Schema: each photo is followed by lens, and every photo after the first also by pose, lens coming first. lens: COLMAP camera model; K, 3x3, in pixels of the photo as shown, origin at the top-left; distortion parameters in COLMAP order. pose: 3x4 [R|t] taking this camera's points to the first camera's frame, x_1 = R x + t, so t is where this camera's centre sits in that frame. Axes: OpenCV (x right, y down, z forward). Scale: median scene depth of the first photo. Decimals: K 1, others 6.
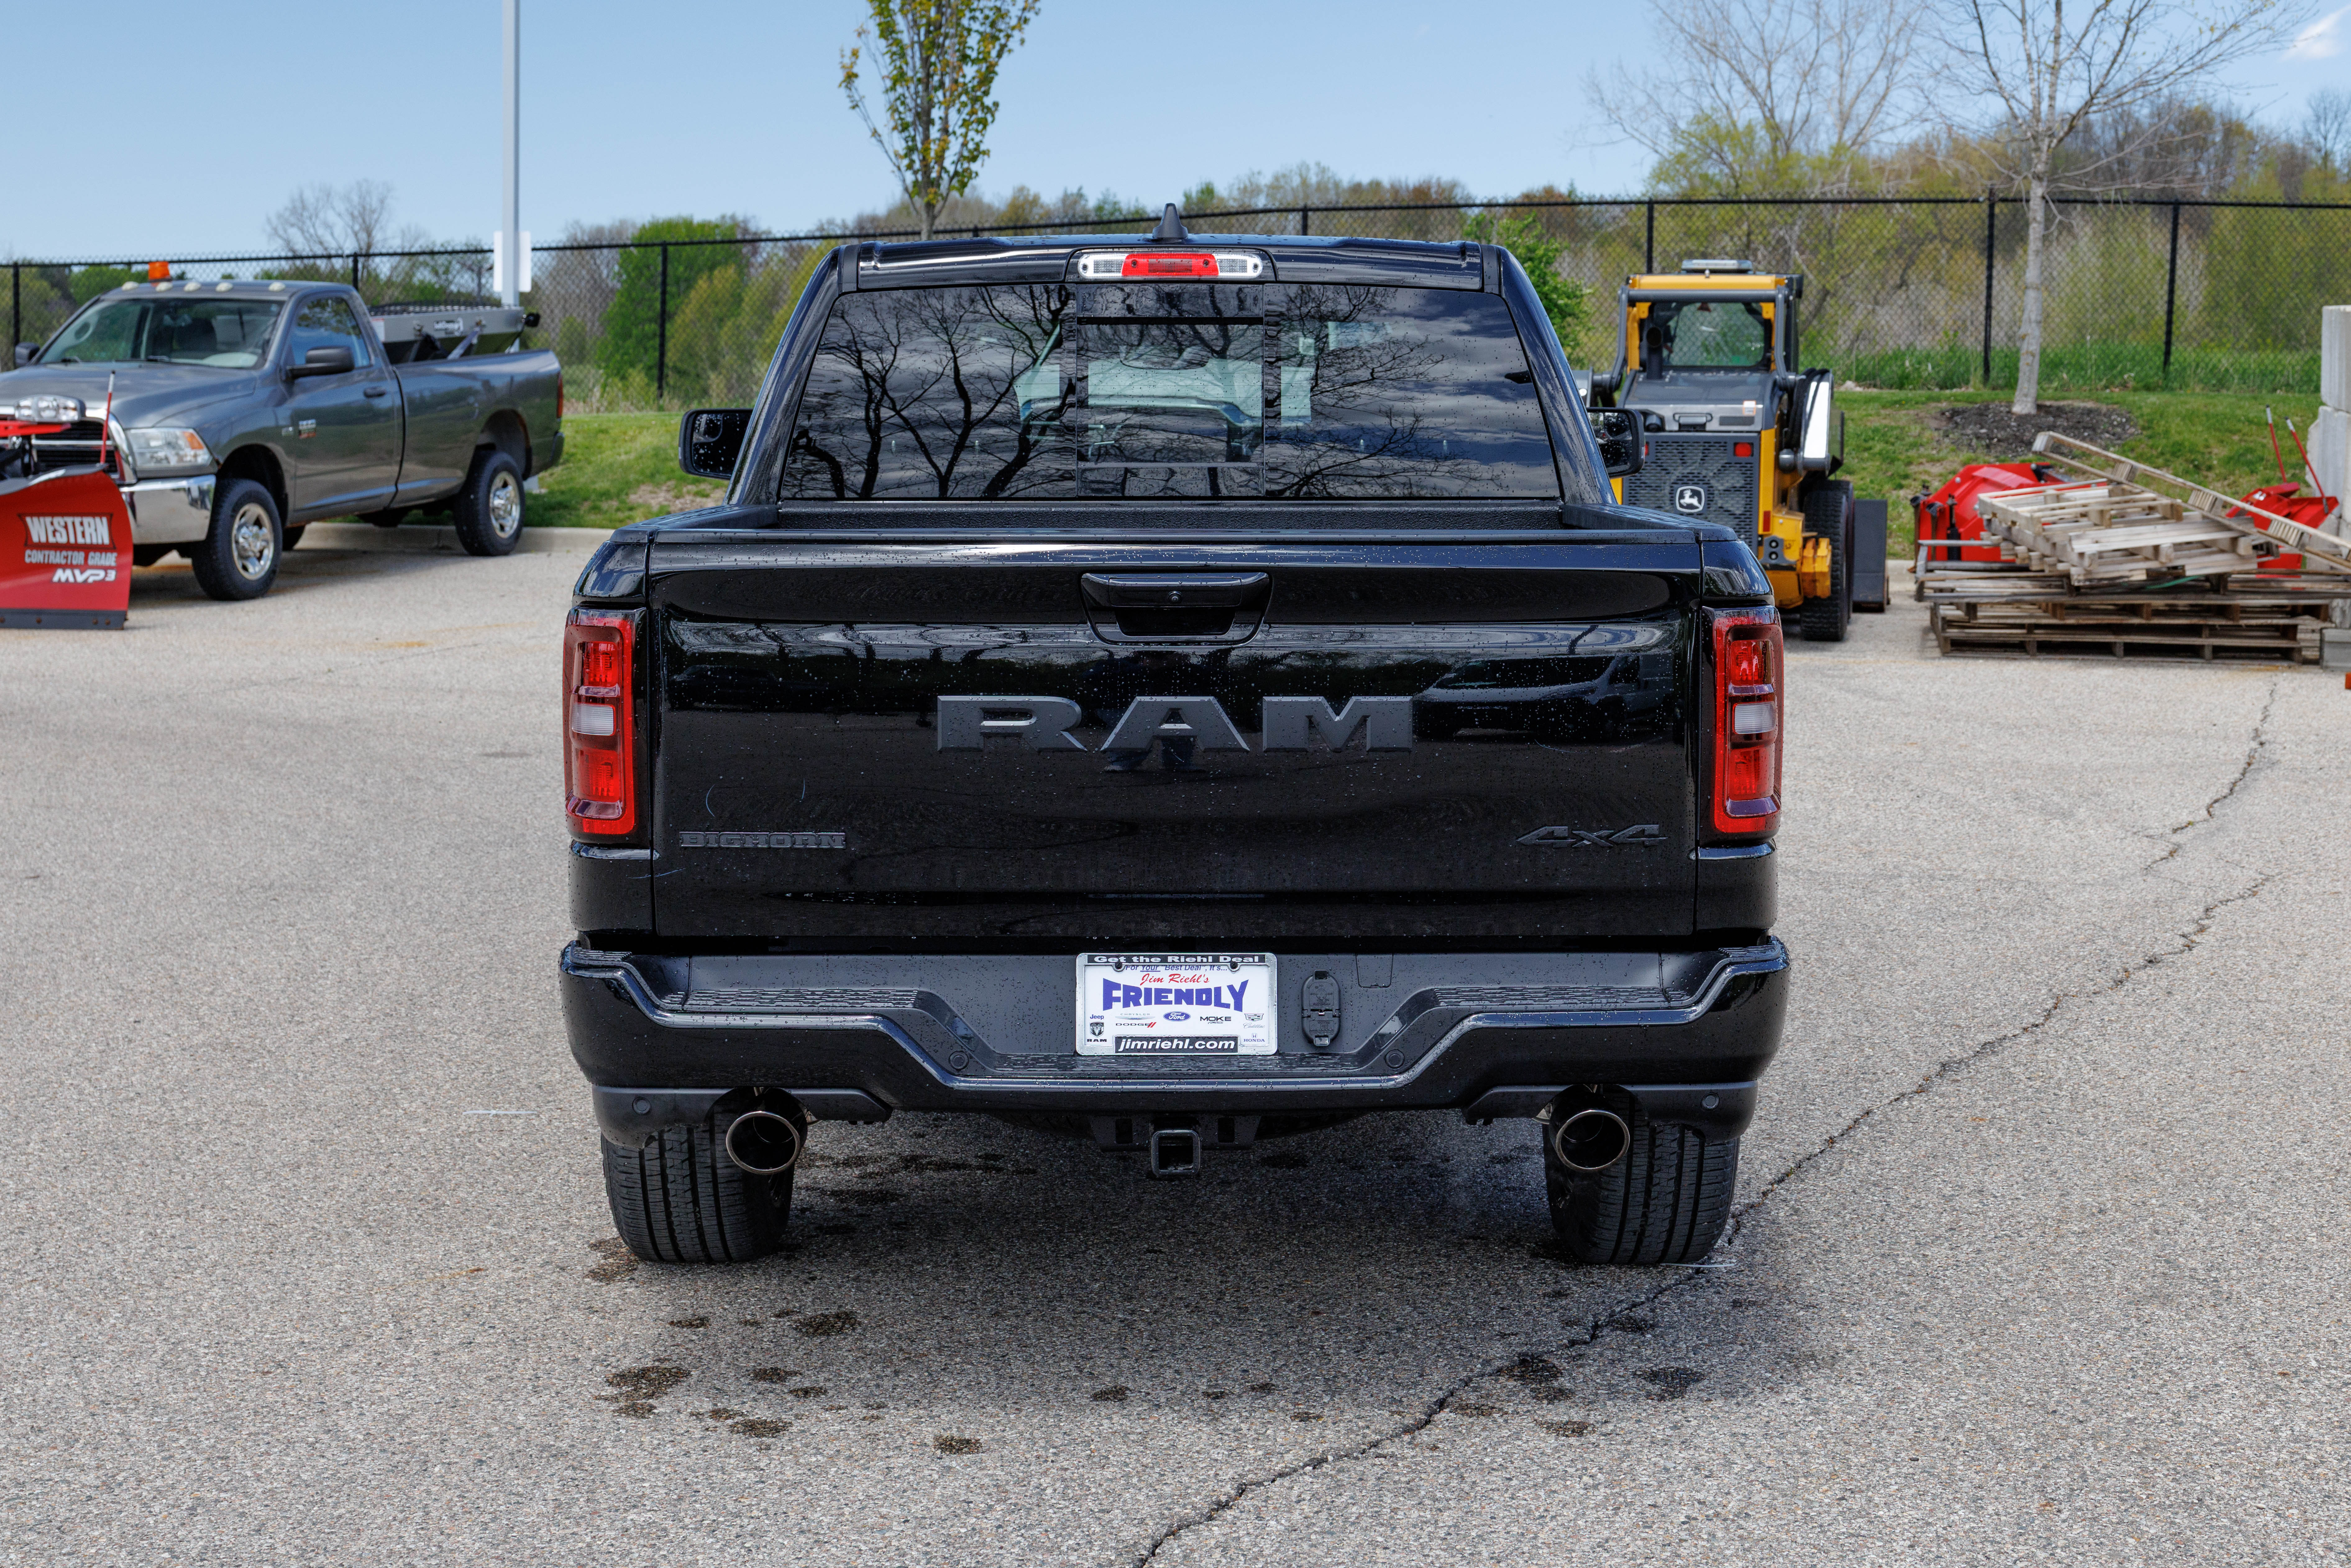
lens RADIAL K [[3424.8, 0, 1132.9], [0, 3424.8, 752.1], [0, 0, 1]] dist [-0.027560, 0.000000]
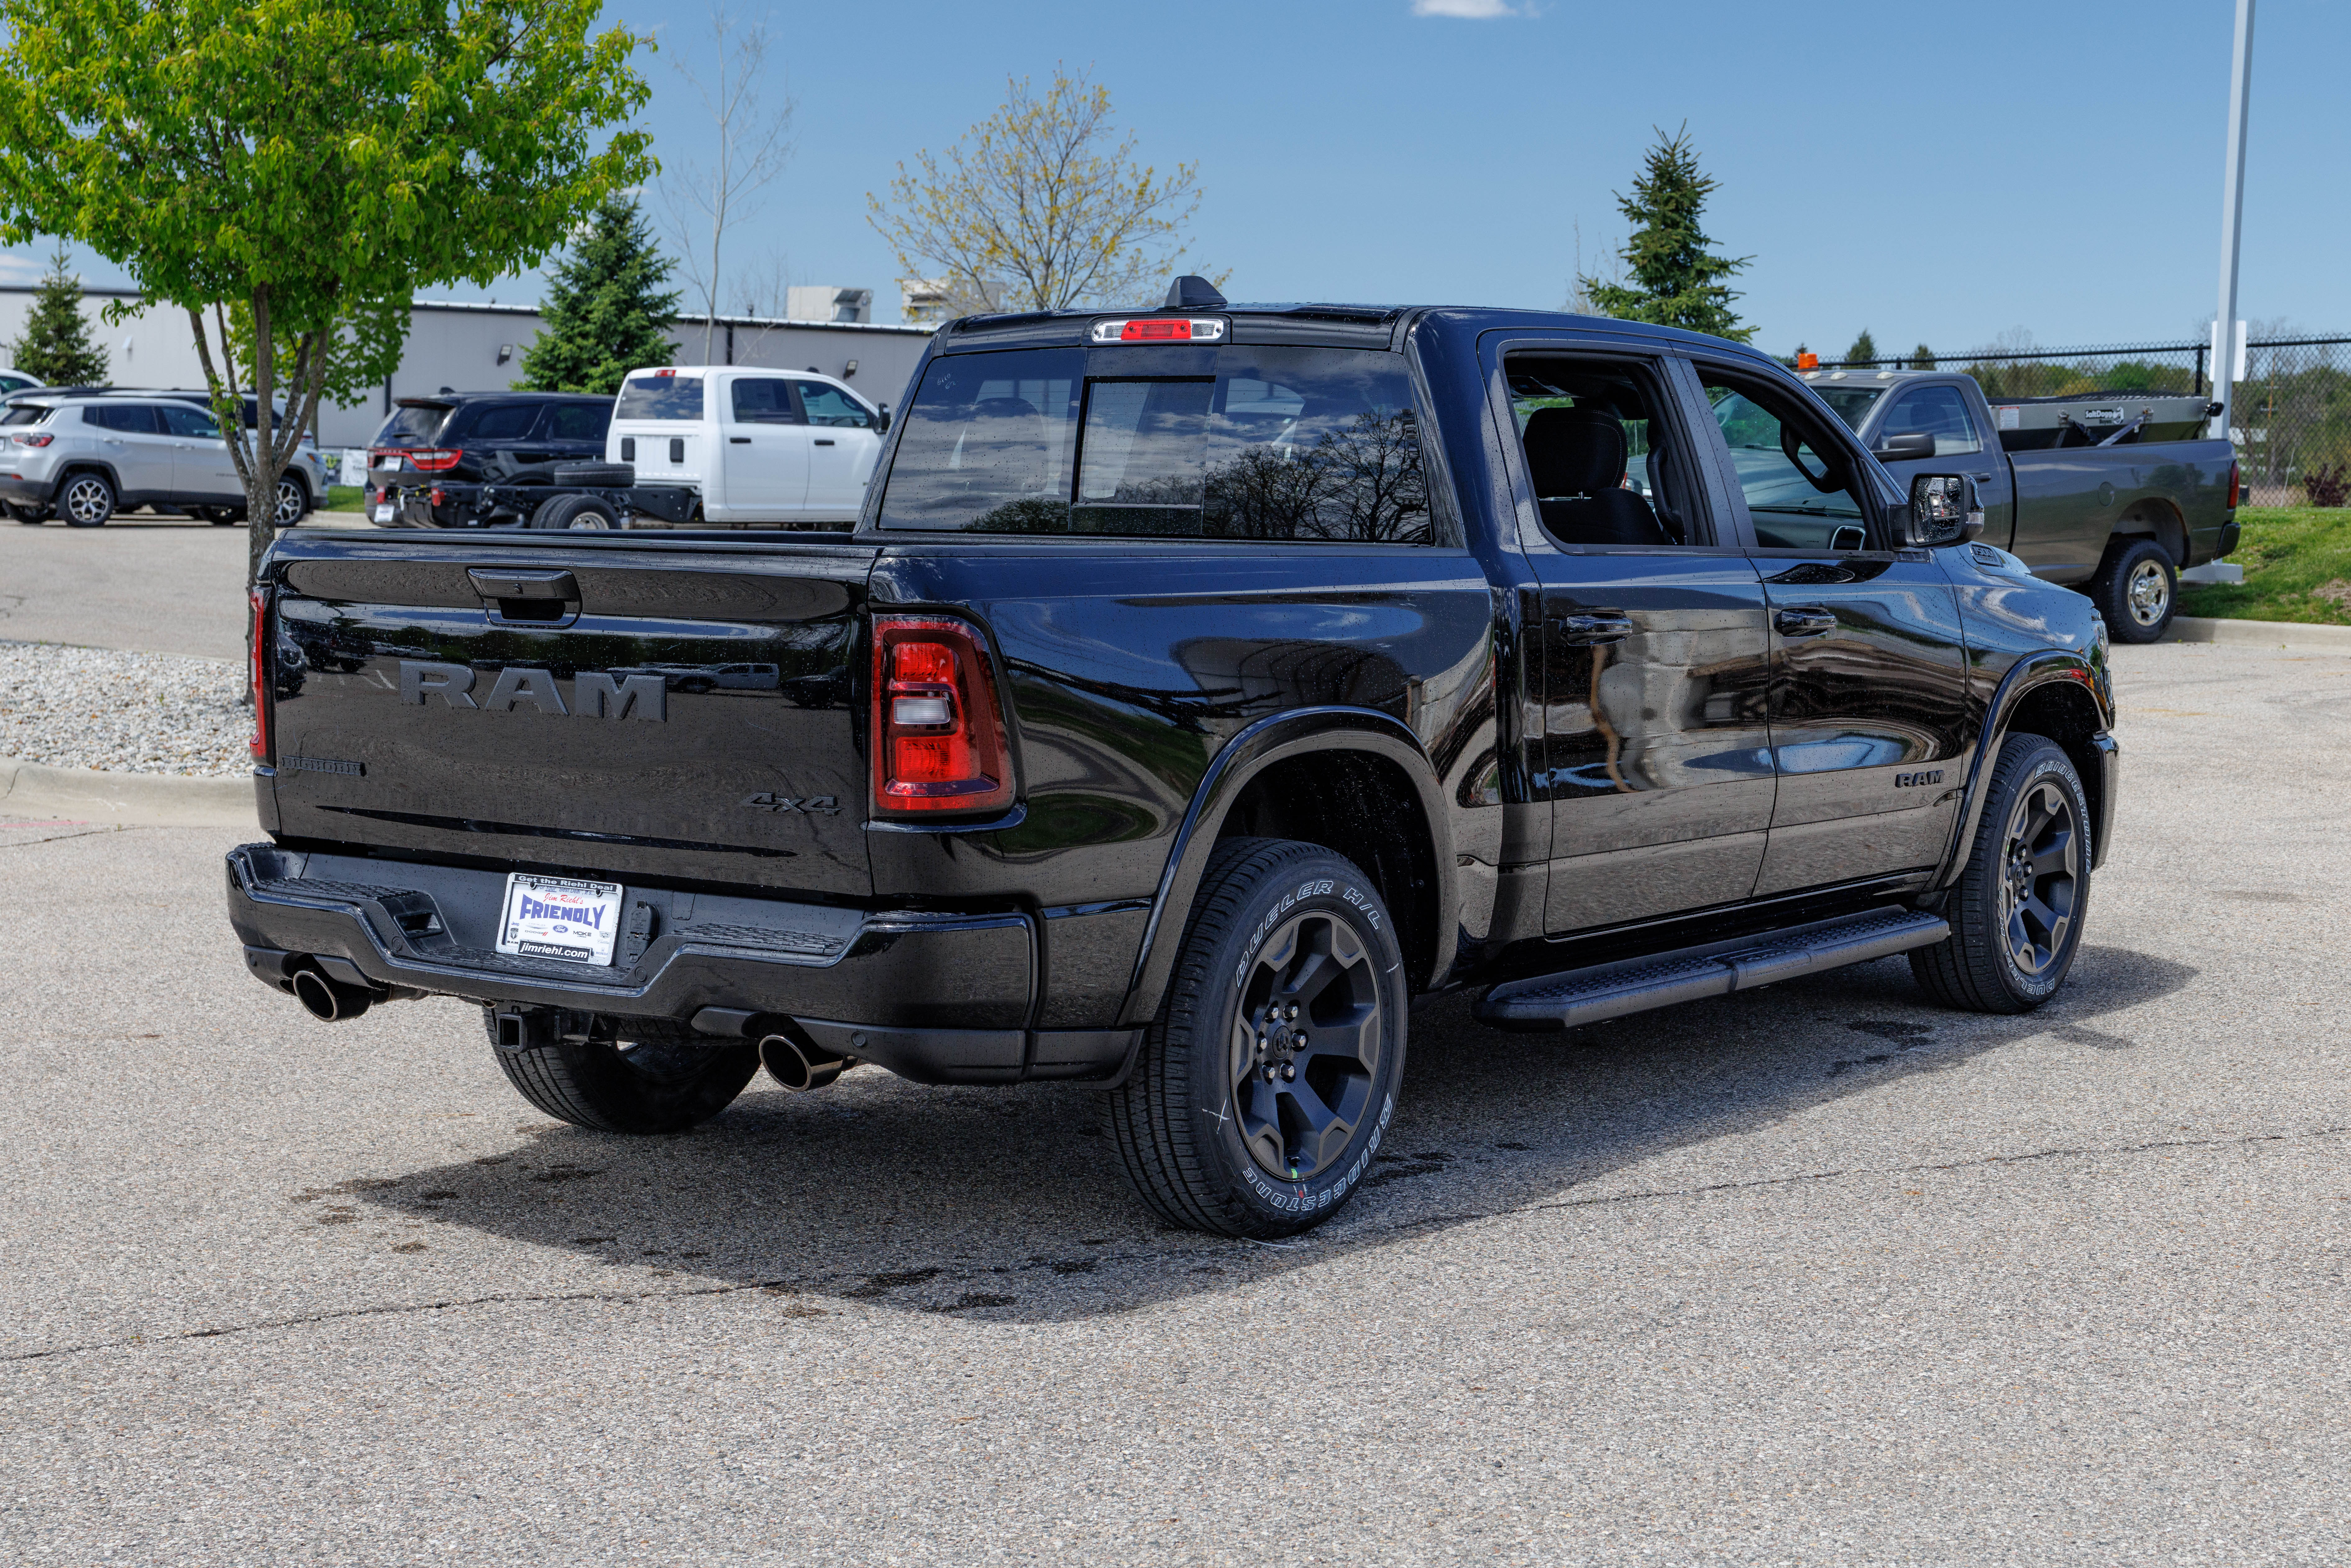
lens RADIAL K [[3424.8, 0, 1176.4], [0, 3424.8, 772.9], [0, 0, 1]] dist [-0.027560, 0.000000]
pose [[0.816026, 0.059232, -0.574972, 0.779000], [-0.072265, 0.997385, 0.000186, 0.003664], [0.573480, 0.041398, 0.818173, 0.094548]]
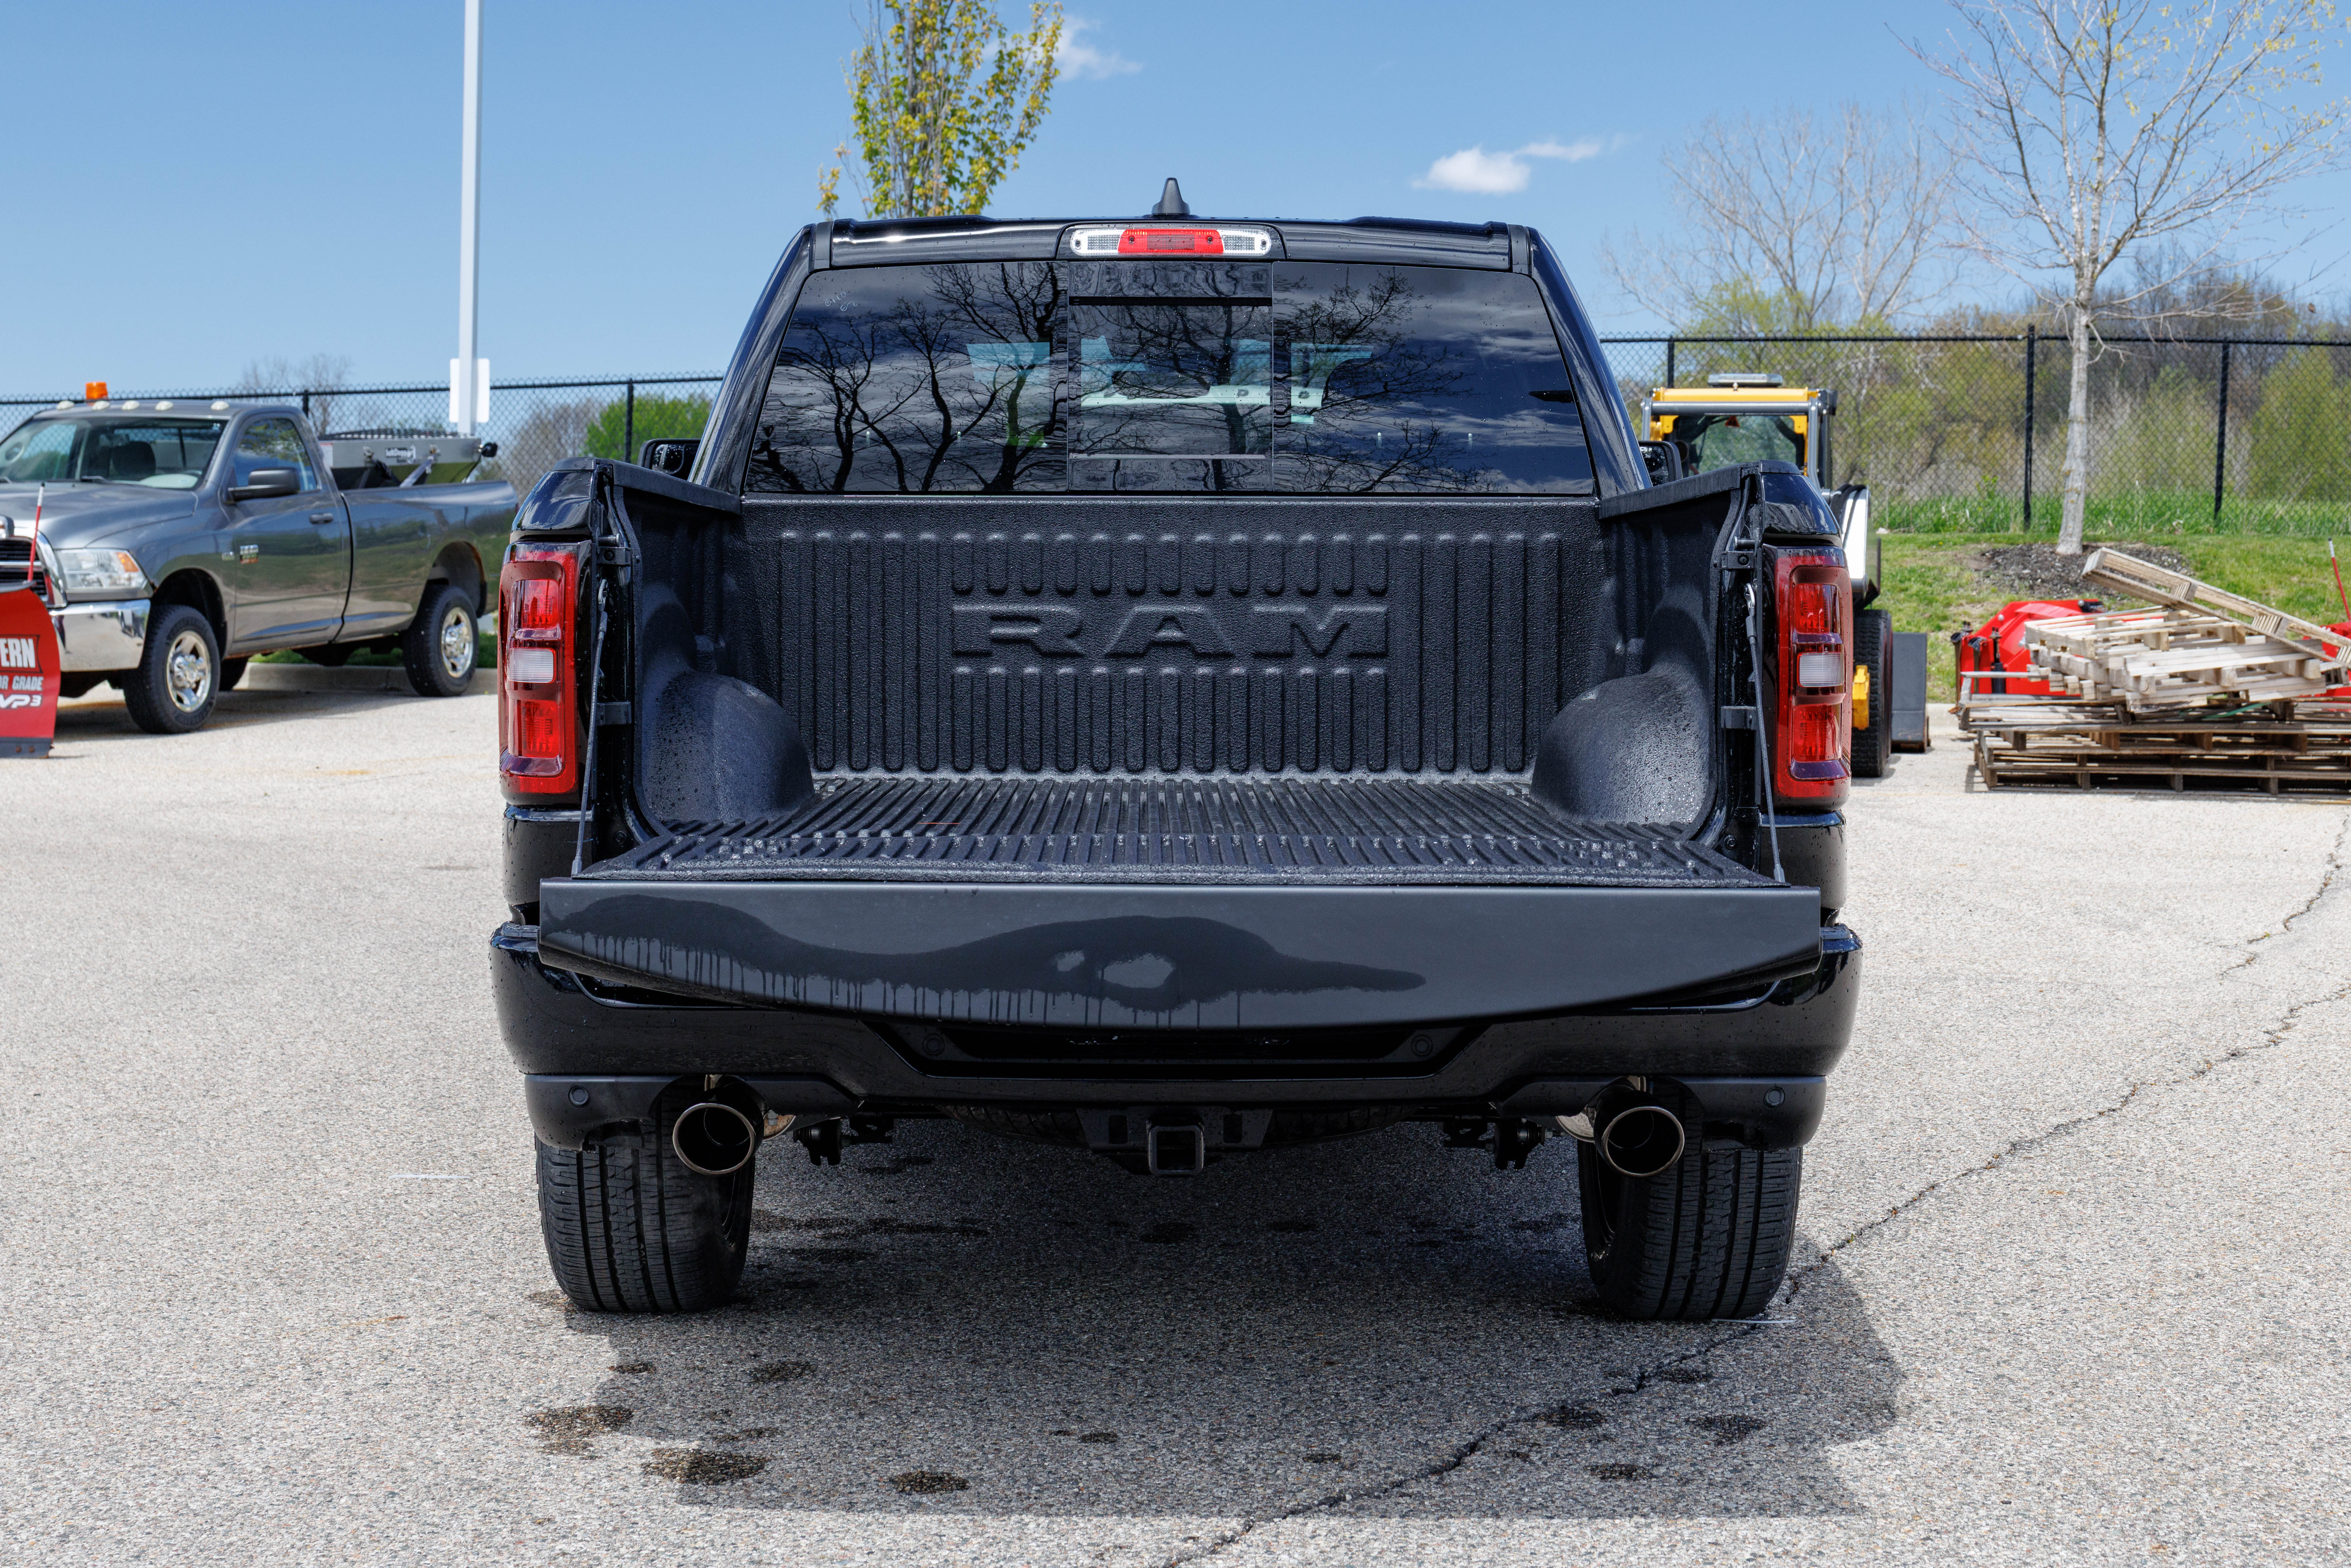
lens RADIAL K [[3605.9, 0, 1105.7], [0, 3605.9, 770.2], [0, 0, 1]] dist [-0.016261, 0.000000]
pose [[0.999979, 0.004728, -0.004444, -0.001730], [-0.004943, 0.998750, -0.049736, 0.054821], [0.004203, 0.049757, 0.998753, 0.047016]]
